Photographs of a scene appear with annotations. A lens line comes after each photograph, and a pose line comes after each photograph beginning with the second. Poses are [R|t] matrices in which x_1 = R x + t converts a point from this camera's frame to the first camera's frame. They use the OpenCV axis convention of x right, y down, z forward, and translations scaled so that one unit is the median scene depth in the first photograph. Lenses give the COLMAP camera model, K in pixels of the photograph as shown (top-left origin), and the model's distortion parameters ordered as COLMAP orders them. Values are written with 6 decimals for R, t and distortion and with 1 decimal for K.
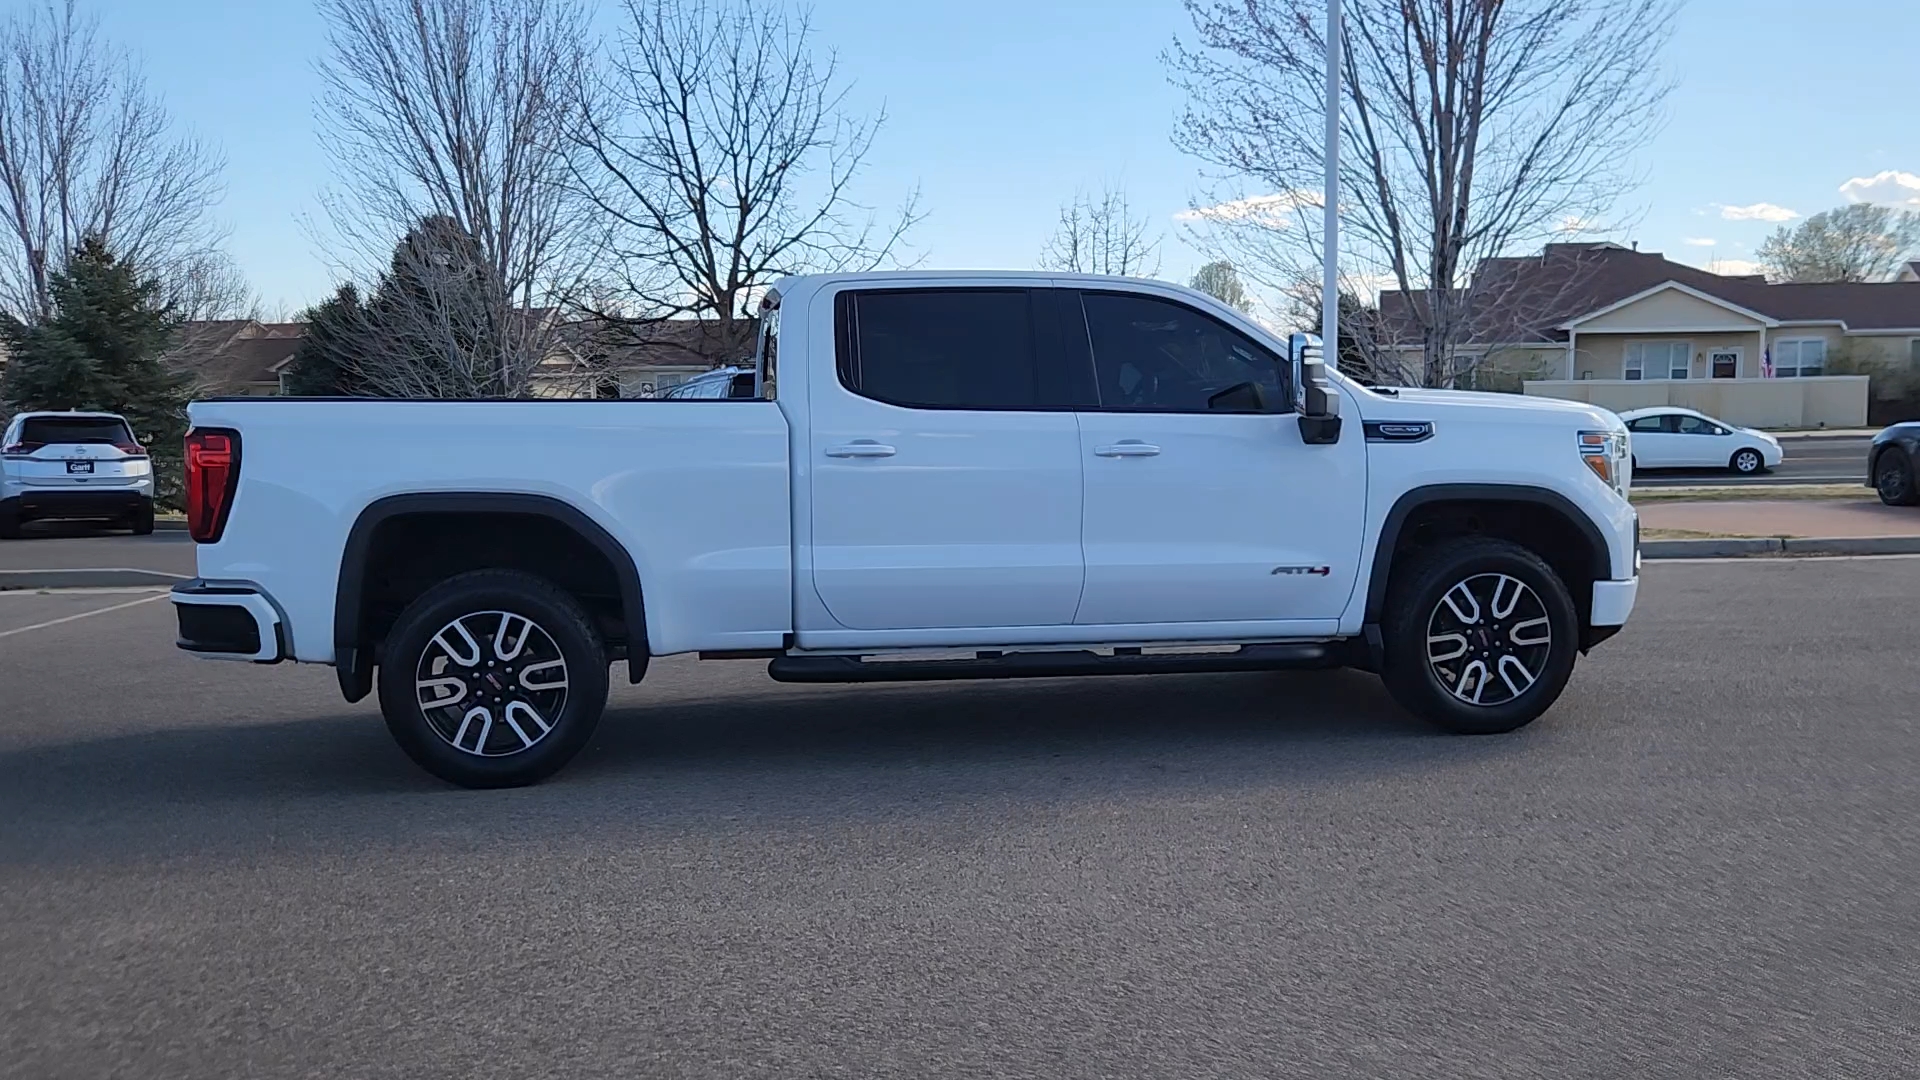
lens RADIAL K [[1630.6, 0, 947.9], [0, 1630.6, 537.8], [0, 0, 1]] dist [0.036378, -0.029046]
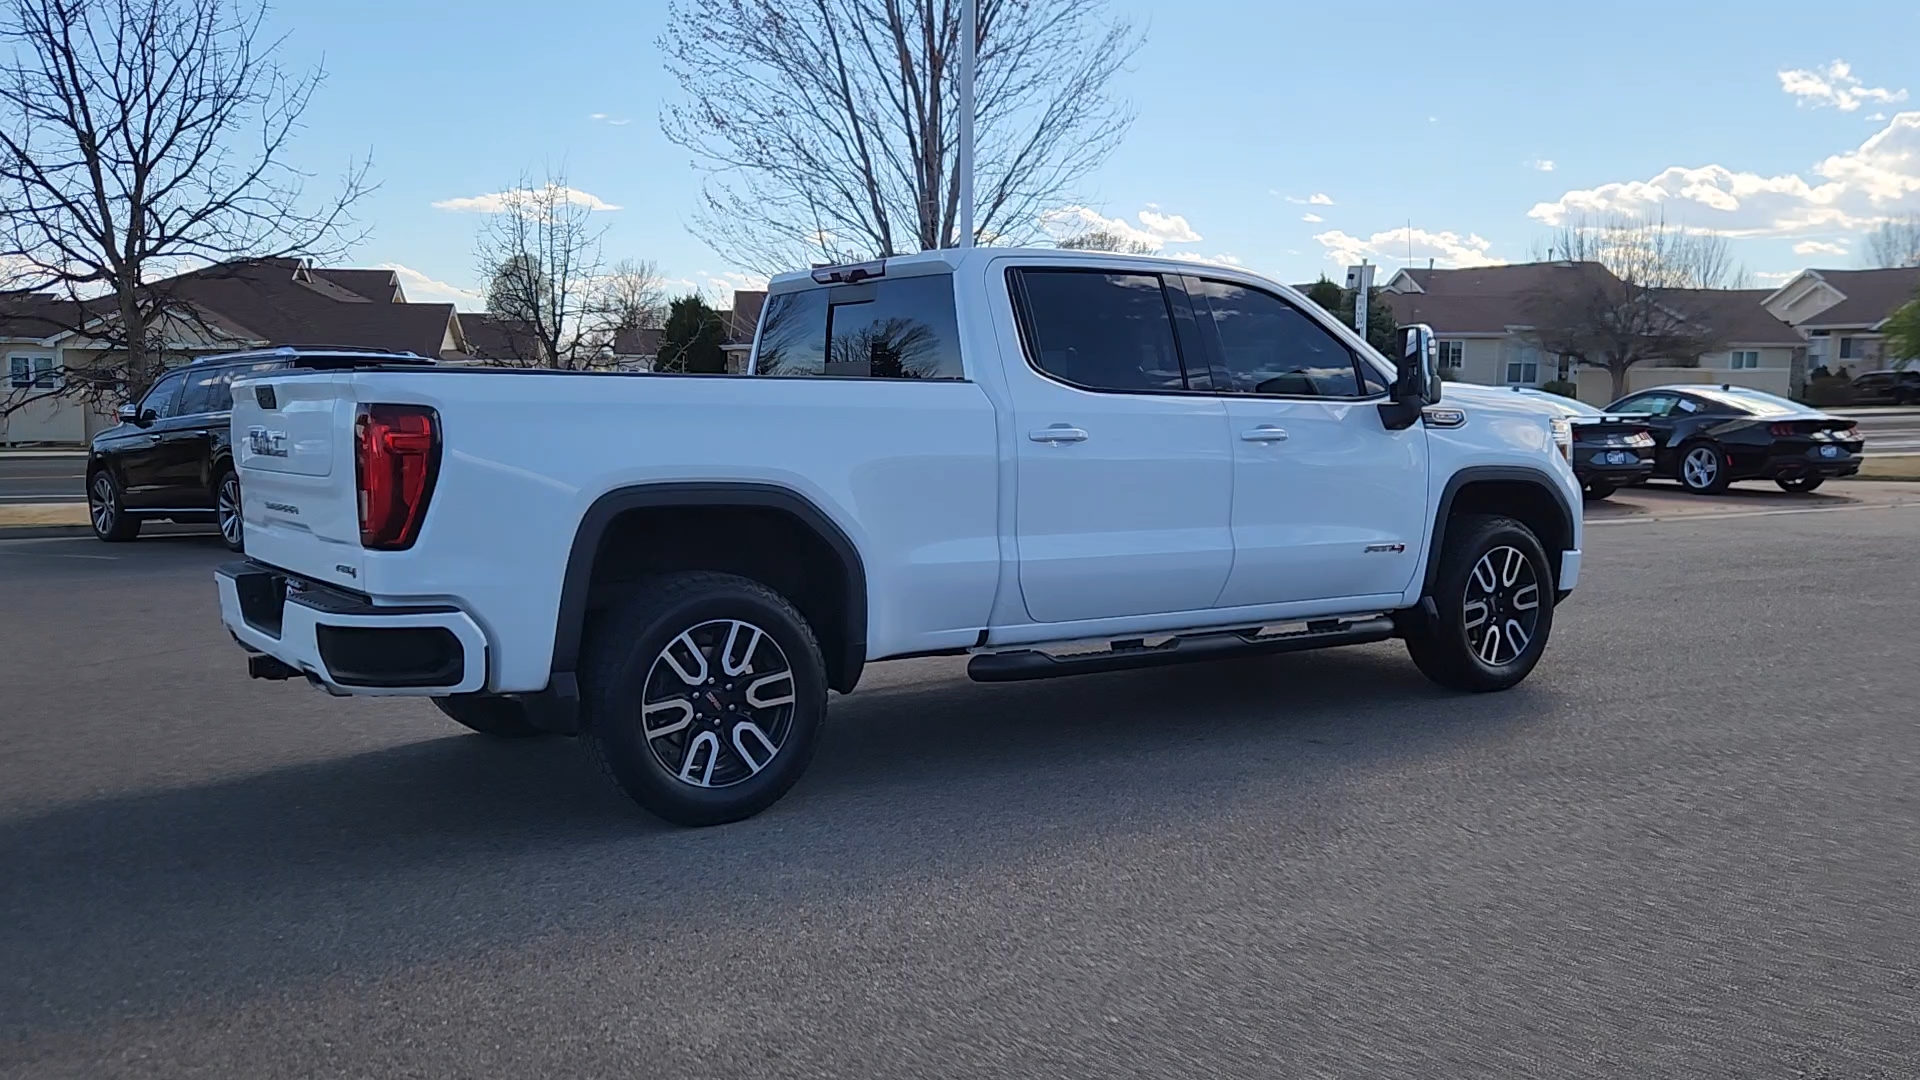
lens RADIAL K [[1630.6, 0, 946.1], [0, 1630.6, 544.7], [0, 0, 1]] dist [0.036378, -0.029046]
pose [[0.906221, -0.027153, 0.421932, -0.493331], [0.024823, 0.999631, 0.011014, -0.001265], [-0.422075, 0.000492, 0.906561, 0.153407]]
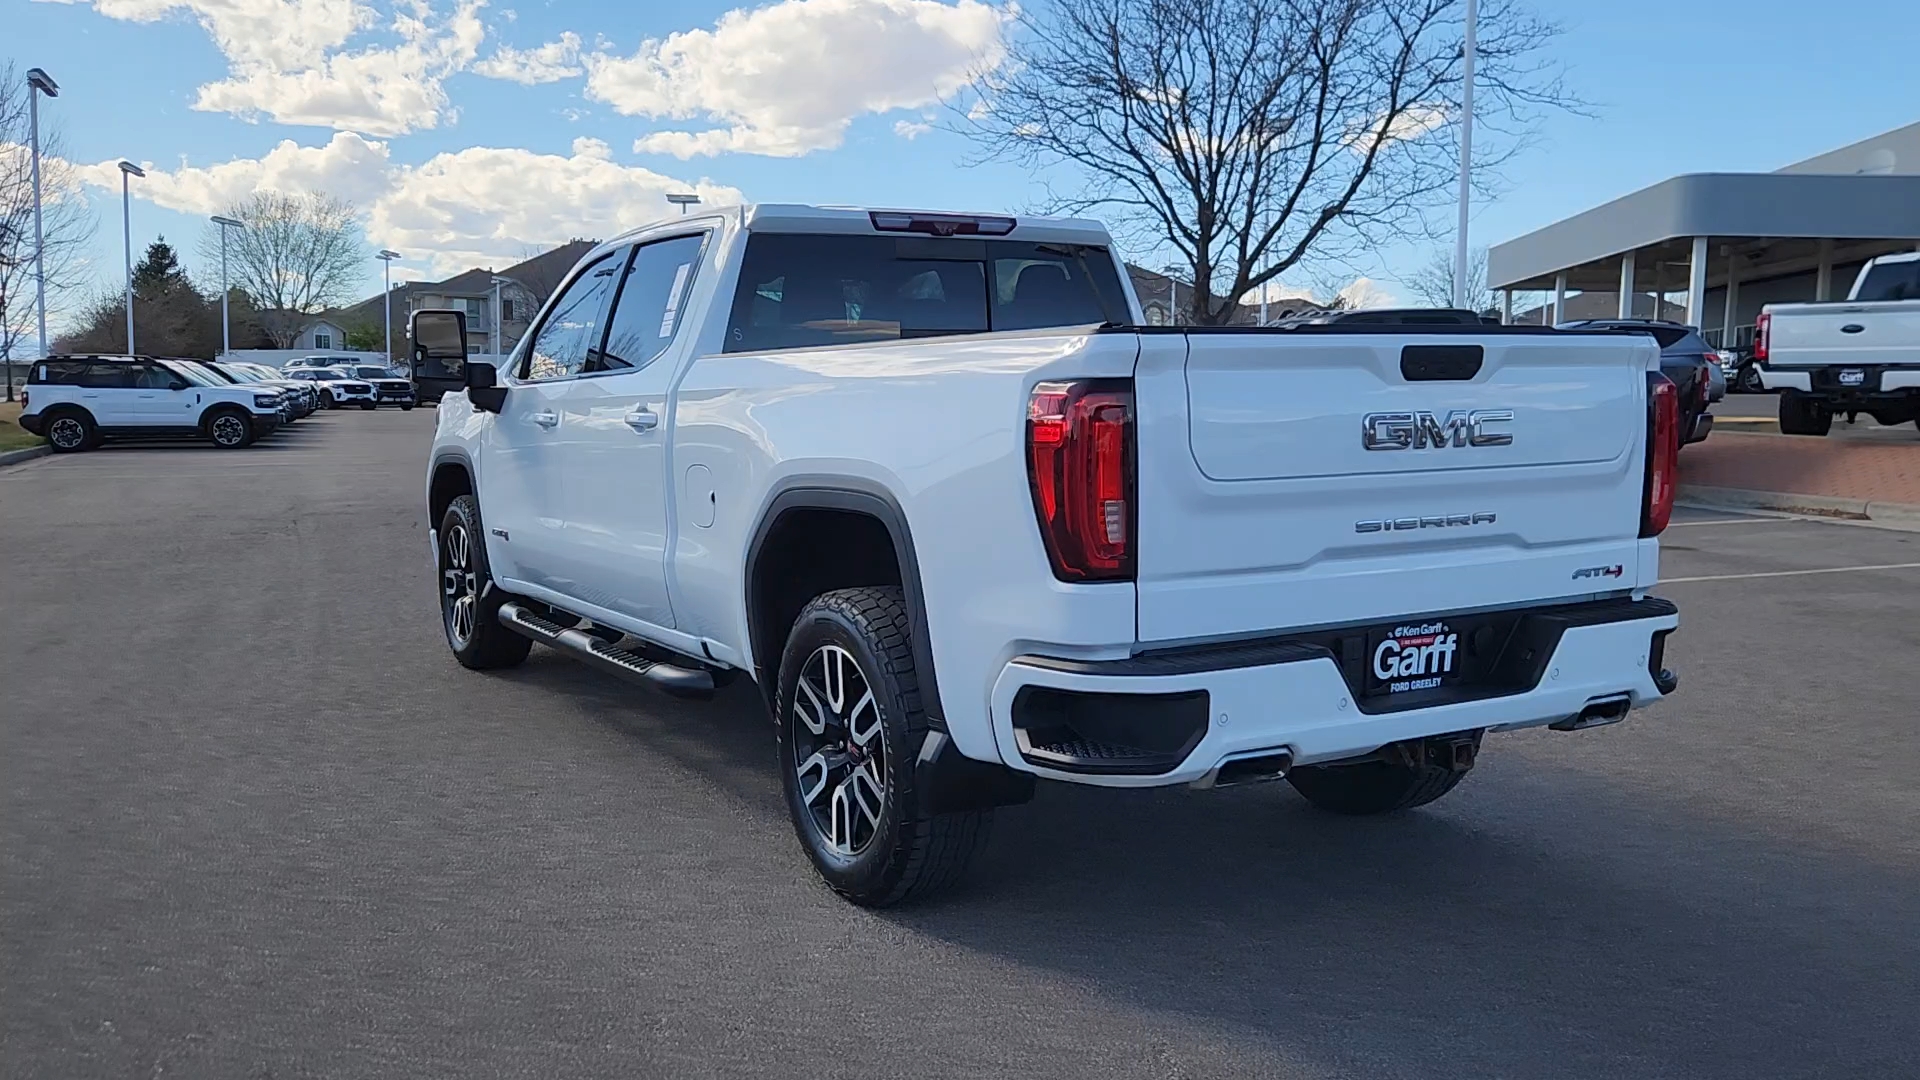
lens RADIAL K [[1630.6, 0, 946.2], [0, 1630.6, 547.8], [0, 0, 1]] dist [0.036378, -0.029046]
pose [[-0.349777, -0.079647, 0.933441, -0.920255], [0.082522, 0.989887, 0.115386, -0.089738], [-0.933192, 0.117388, -0.339667, 1.389342]]
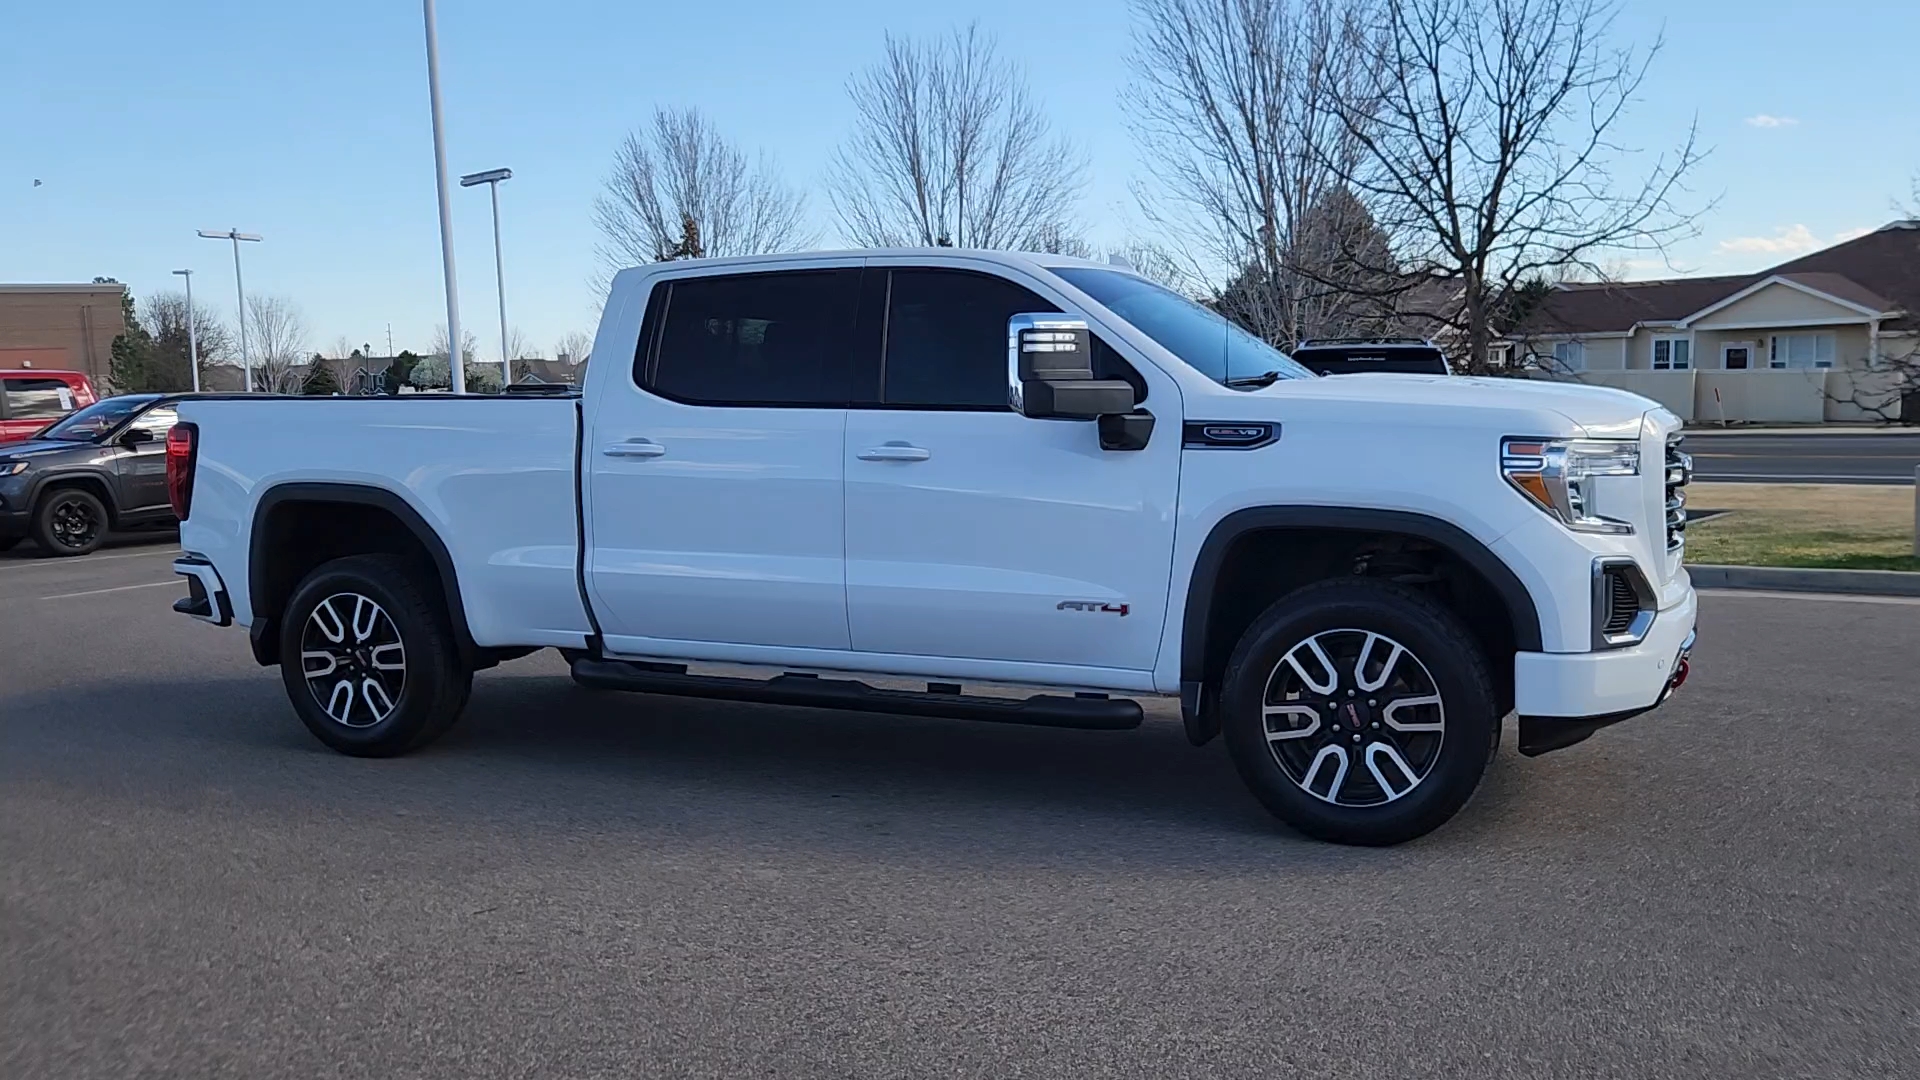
lens RADIAL K [[1630.6, 0, 947.9], [0, 1630.6, 543.6], [0, 0, 1]] dist [0.036378, -0.029046]
pose [[0.829846, 0.048191, -0.555908, 0.601225], [-0.036310, 0.998816, 0.032383, -0.034716], [0.556810, -0.006688, 0.830613, 0.294333]]
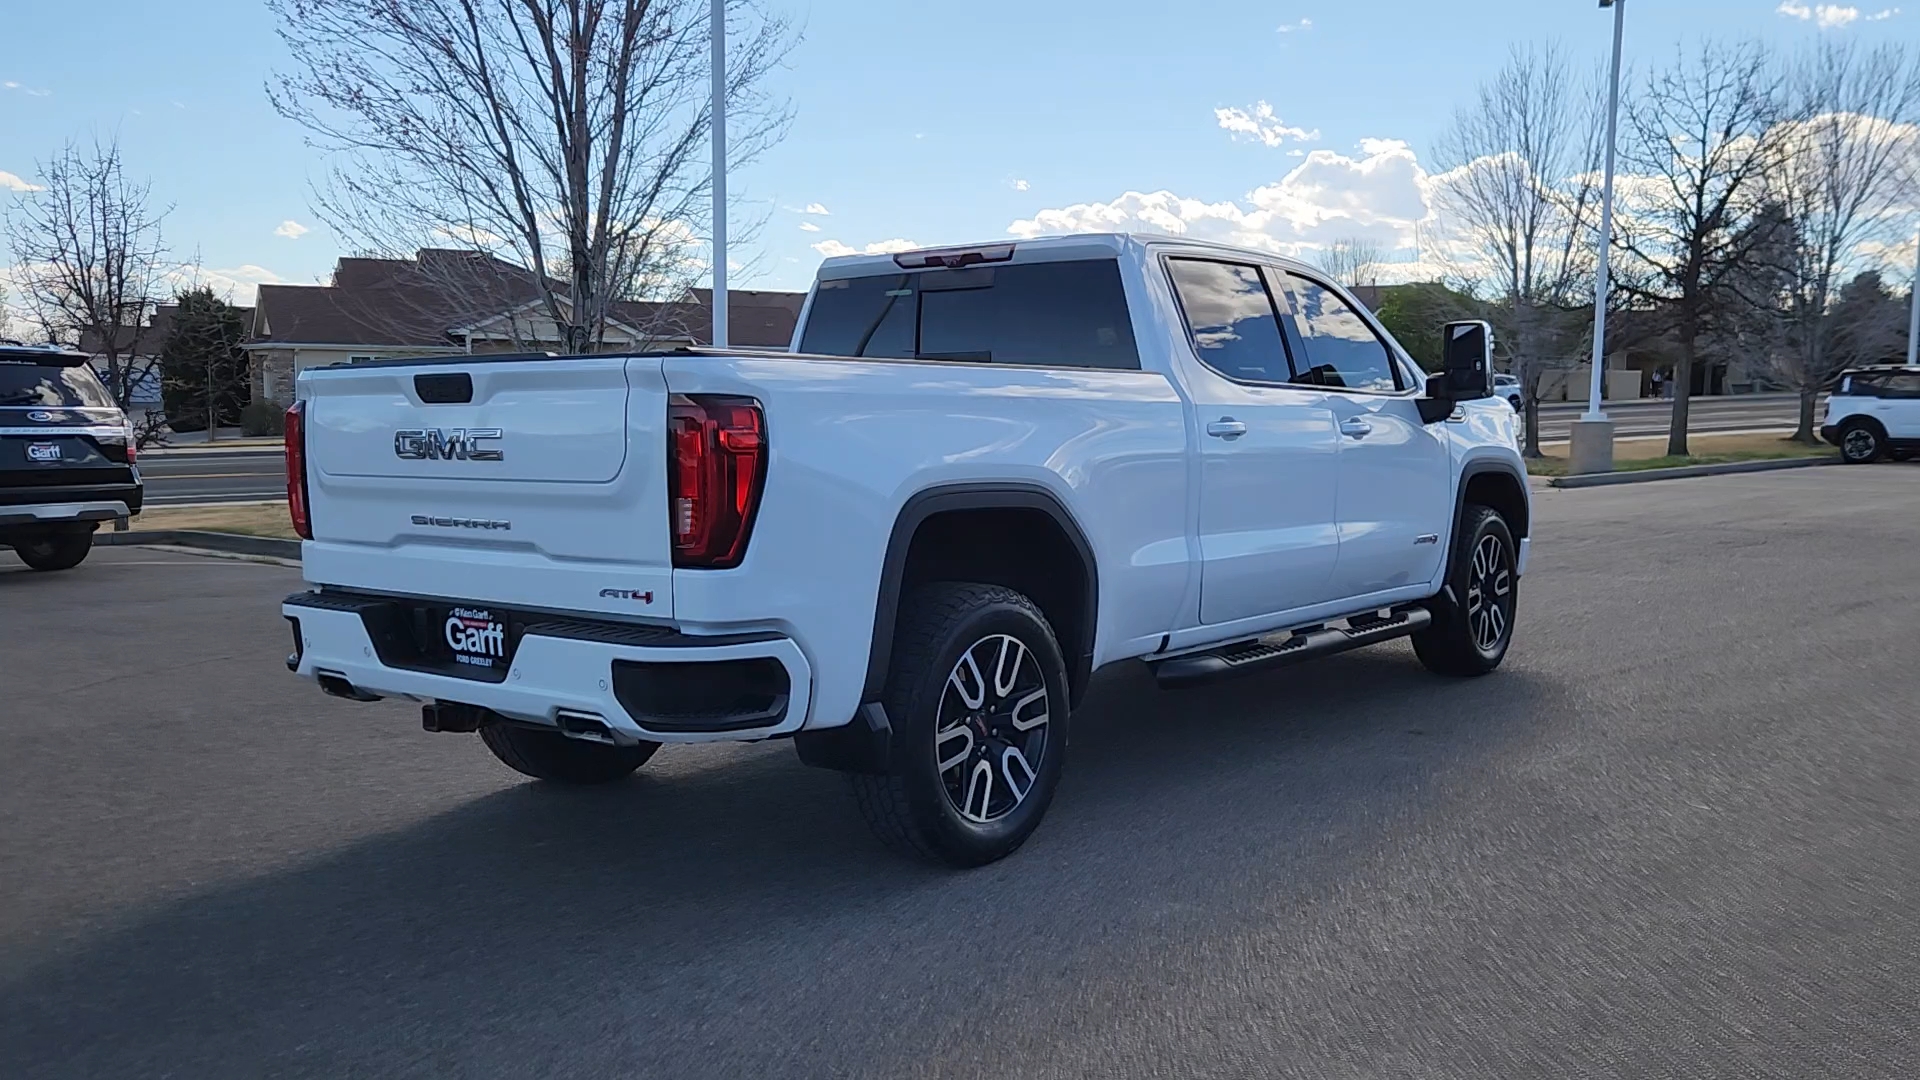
lens RADIAL K [[1630.6, 0, 949.6], [0, 1630.6, 546.2], [0, 0, 1]] dist [0.036378, -0.029046]
pose [[0.739954, -0.049853, 0.670808, -0.751193], [0.049057, 0.998594, 0.020099, -0.012980], [-0.670866, 0.018035, 0.741359, 0.403935]]
